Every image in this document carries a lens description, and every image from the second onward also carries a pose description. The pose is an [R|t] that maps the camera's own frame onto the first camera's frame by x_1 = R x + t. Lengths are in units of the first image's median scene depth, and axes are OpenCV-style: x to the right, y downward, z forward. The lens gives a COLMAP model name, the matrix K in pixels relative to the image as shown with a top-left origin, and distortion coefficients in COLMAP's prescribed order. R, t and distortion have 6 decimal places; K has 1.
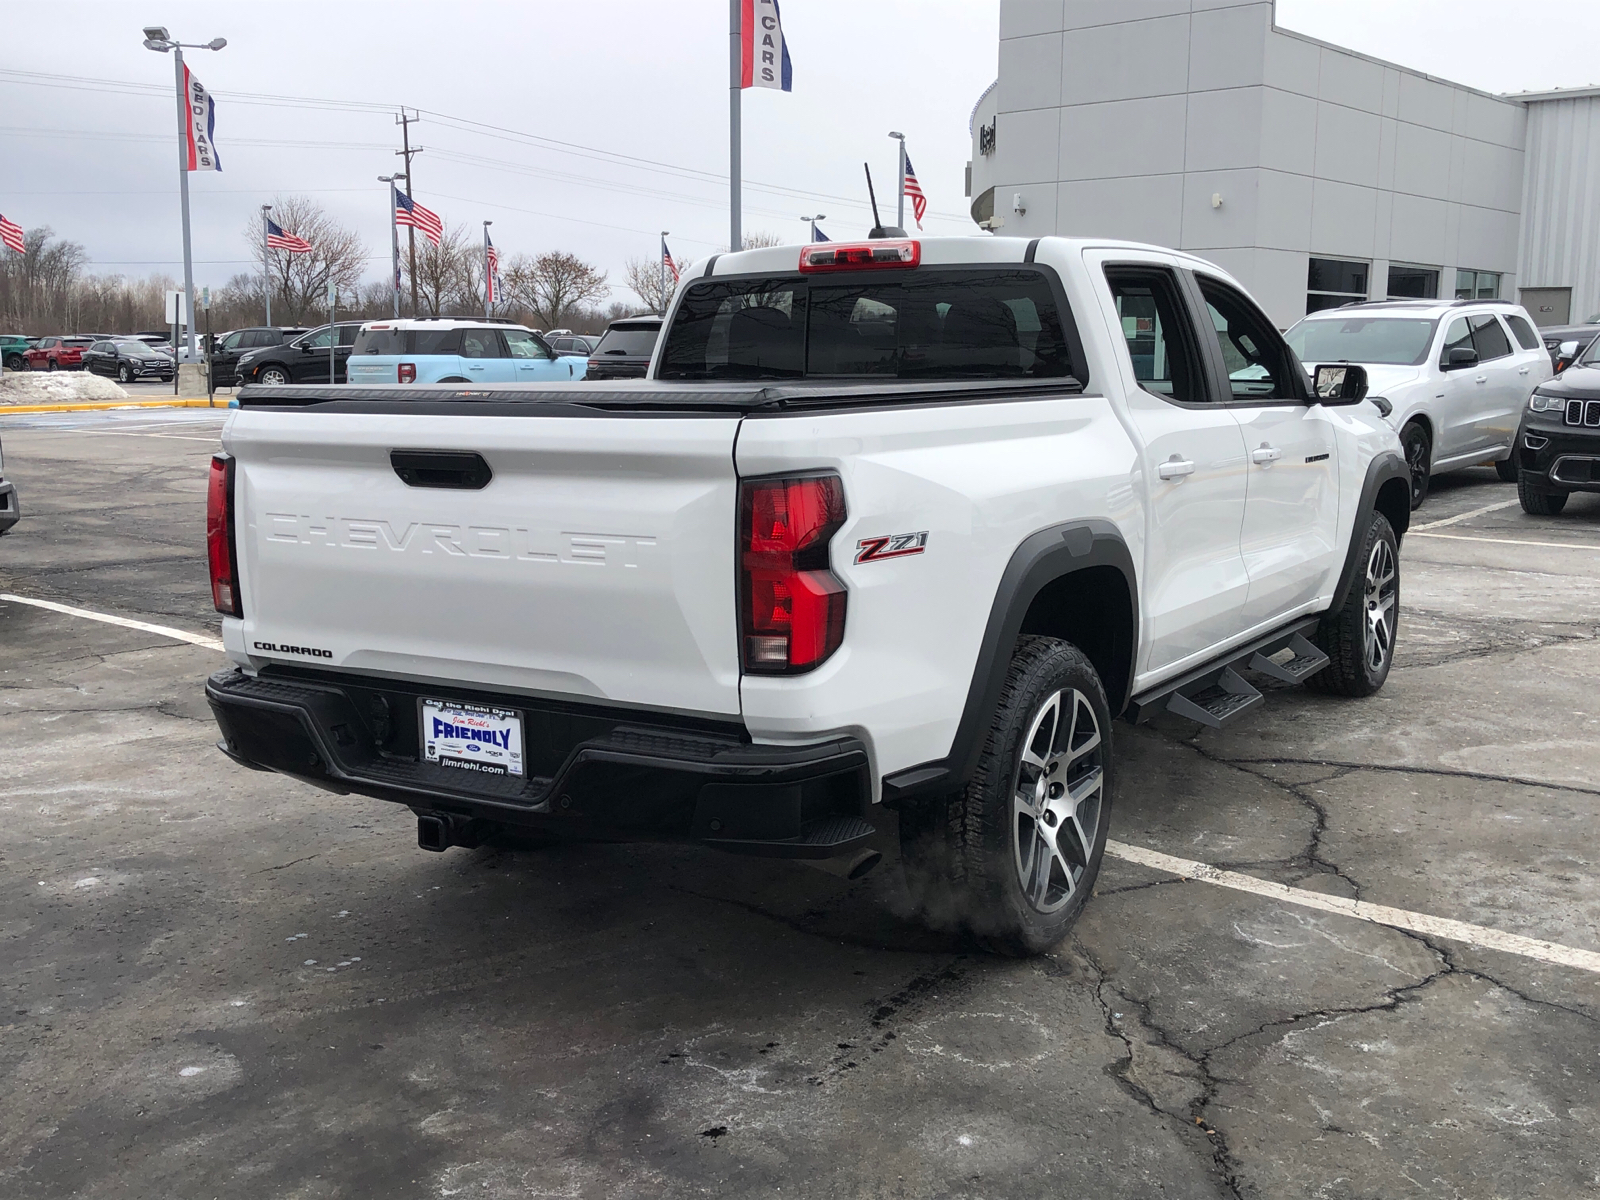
lens RADIAL K [[1641.9, 0, 797.1], [0, 1641.9, 564.5], [0, 0, 1]] dist [0.110457, -0.301692]
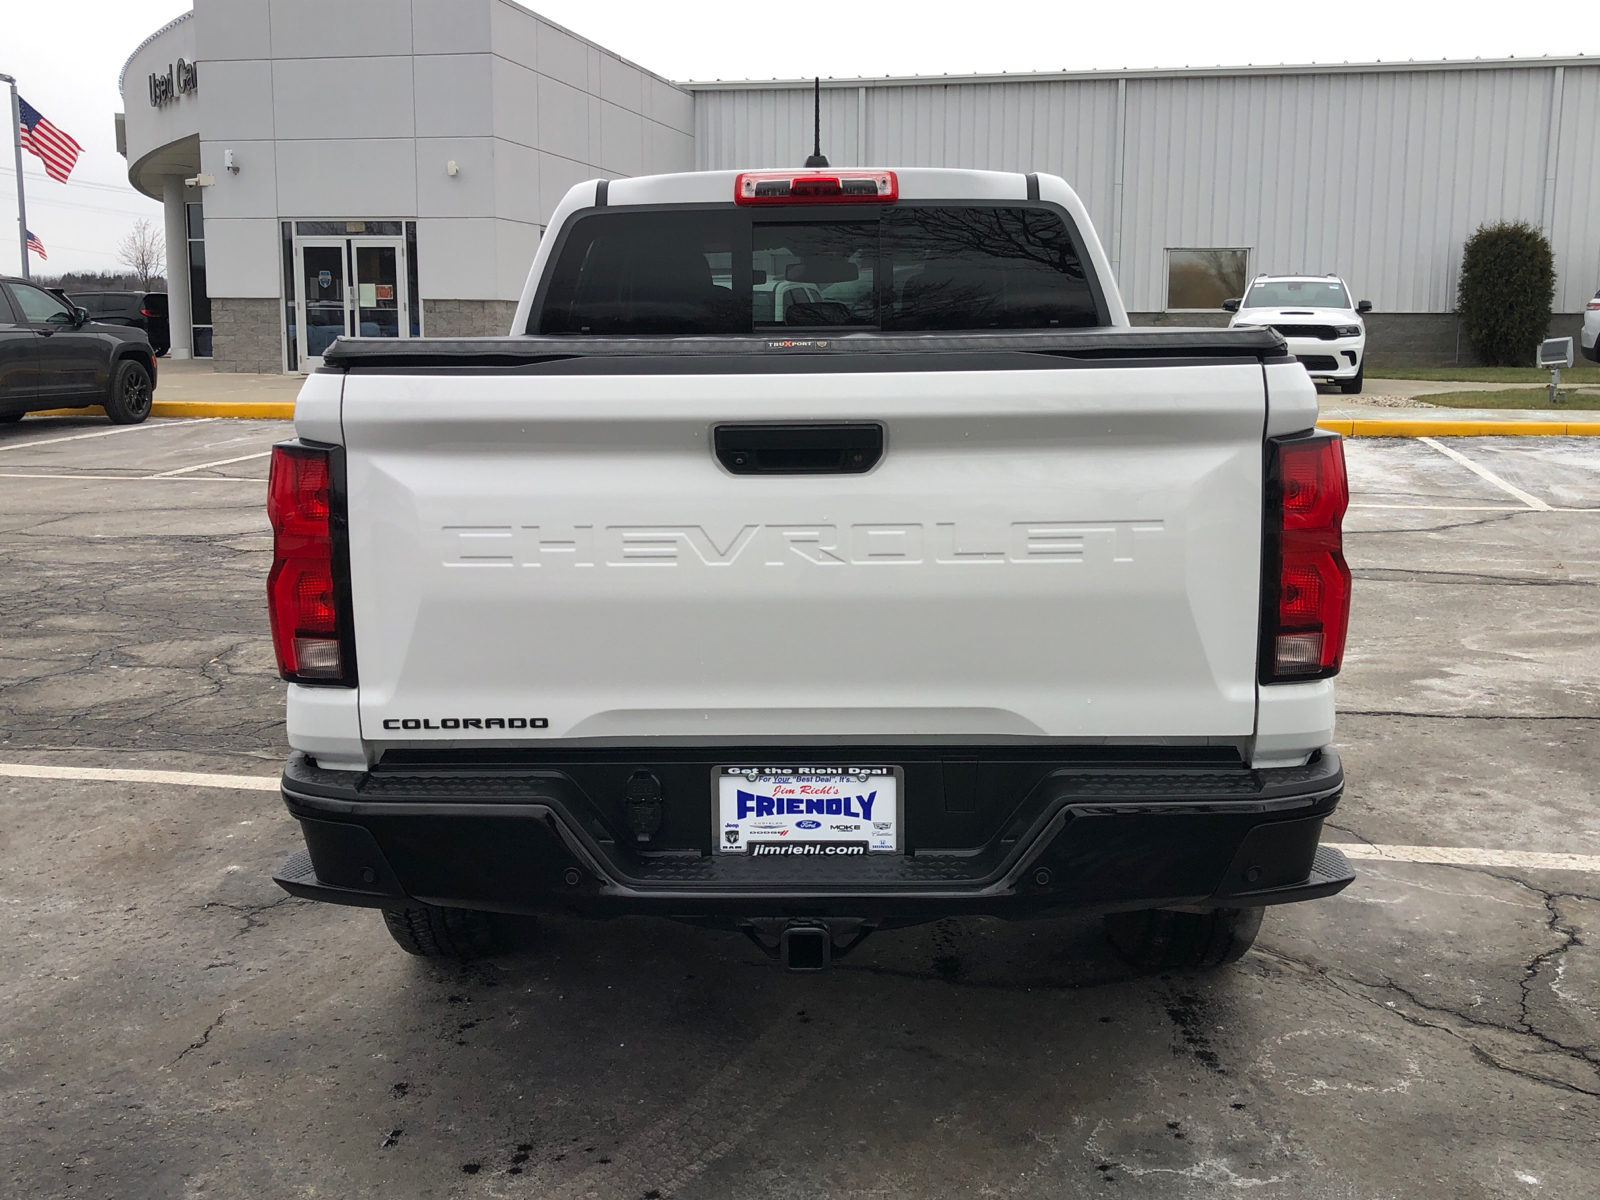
lens RADIAL K [[1641.9, 0, 797.1], [0, 1641.9, 564.5], [0, 0, 1]] dist [0.110457, -0.301692]
pose [[0.864035, -0.073919, 0.497975, -0.530260], [0.066611, 0.997251, 0.032456, -0.027578], [-0.499006, 0.005127, 0.866584, 0.345947]]
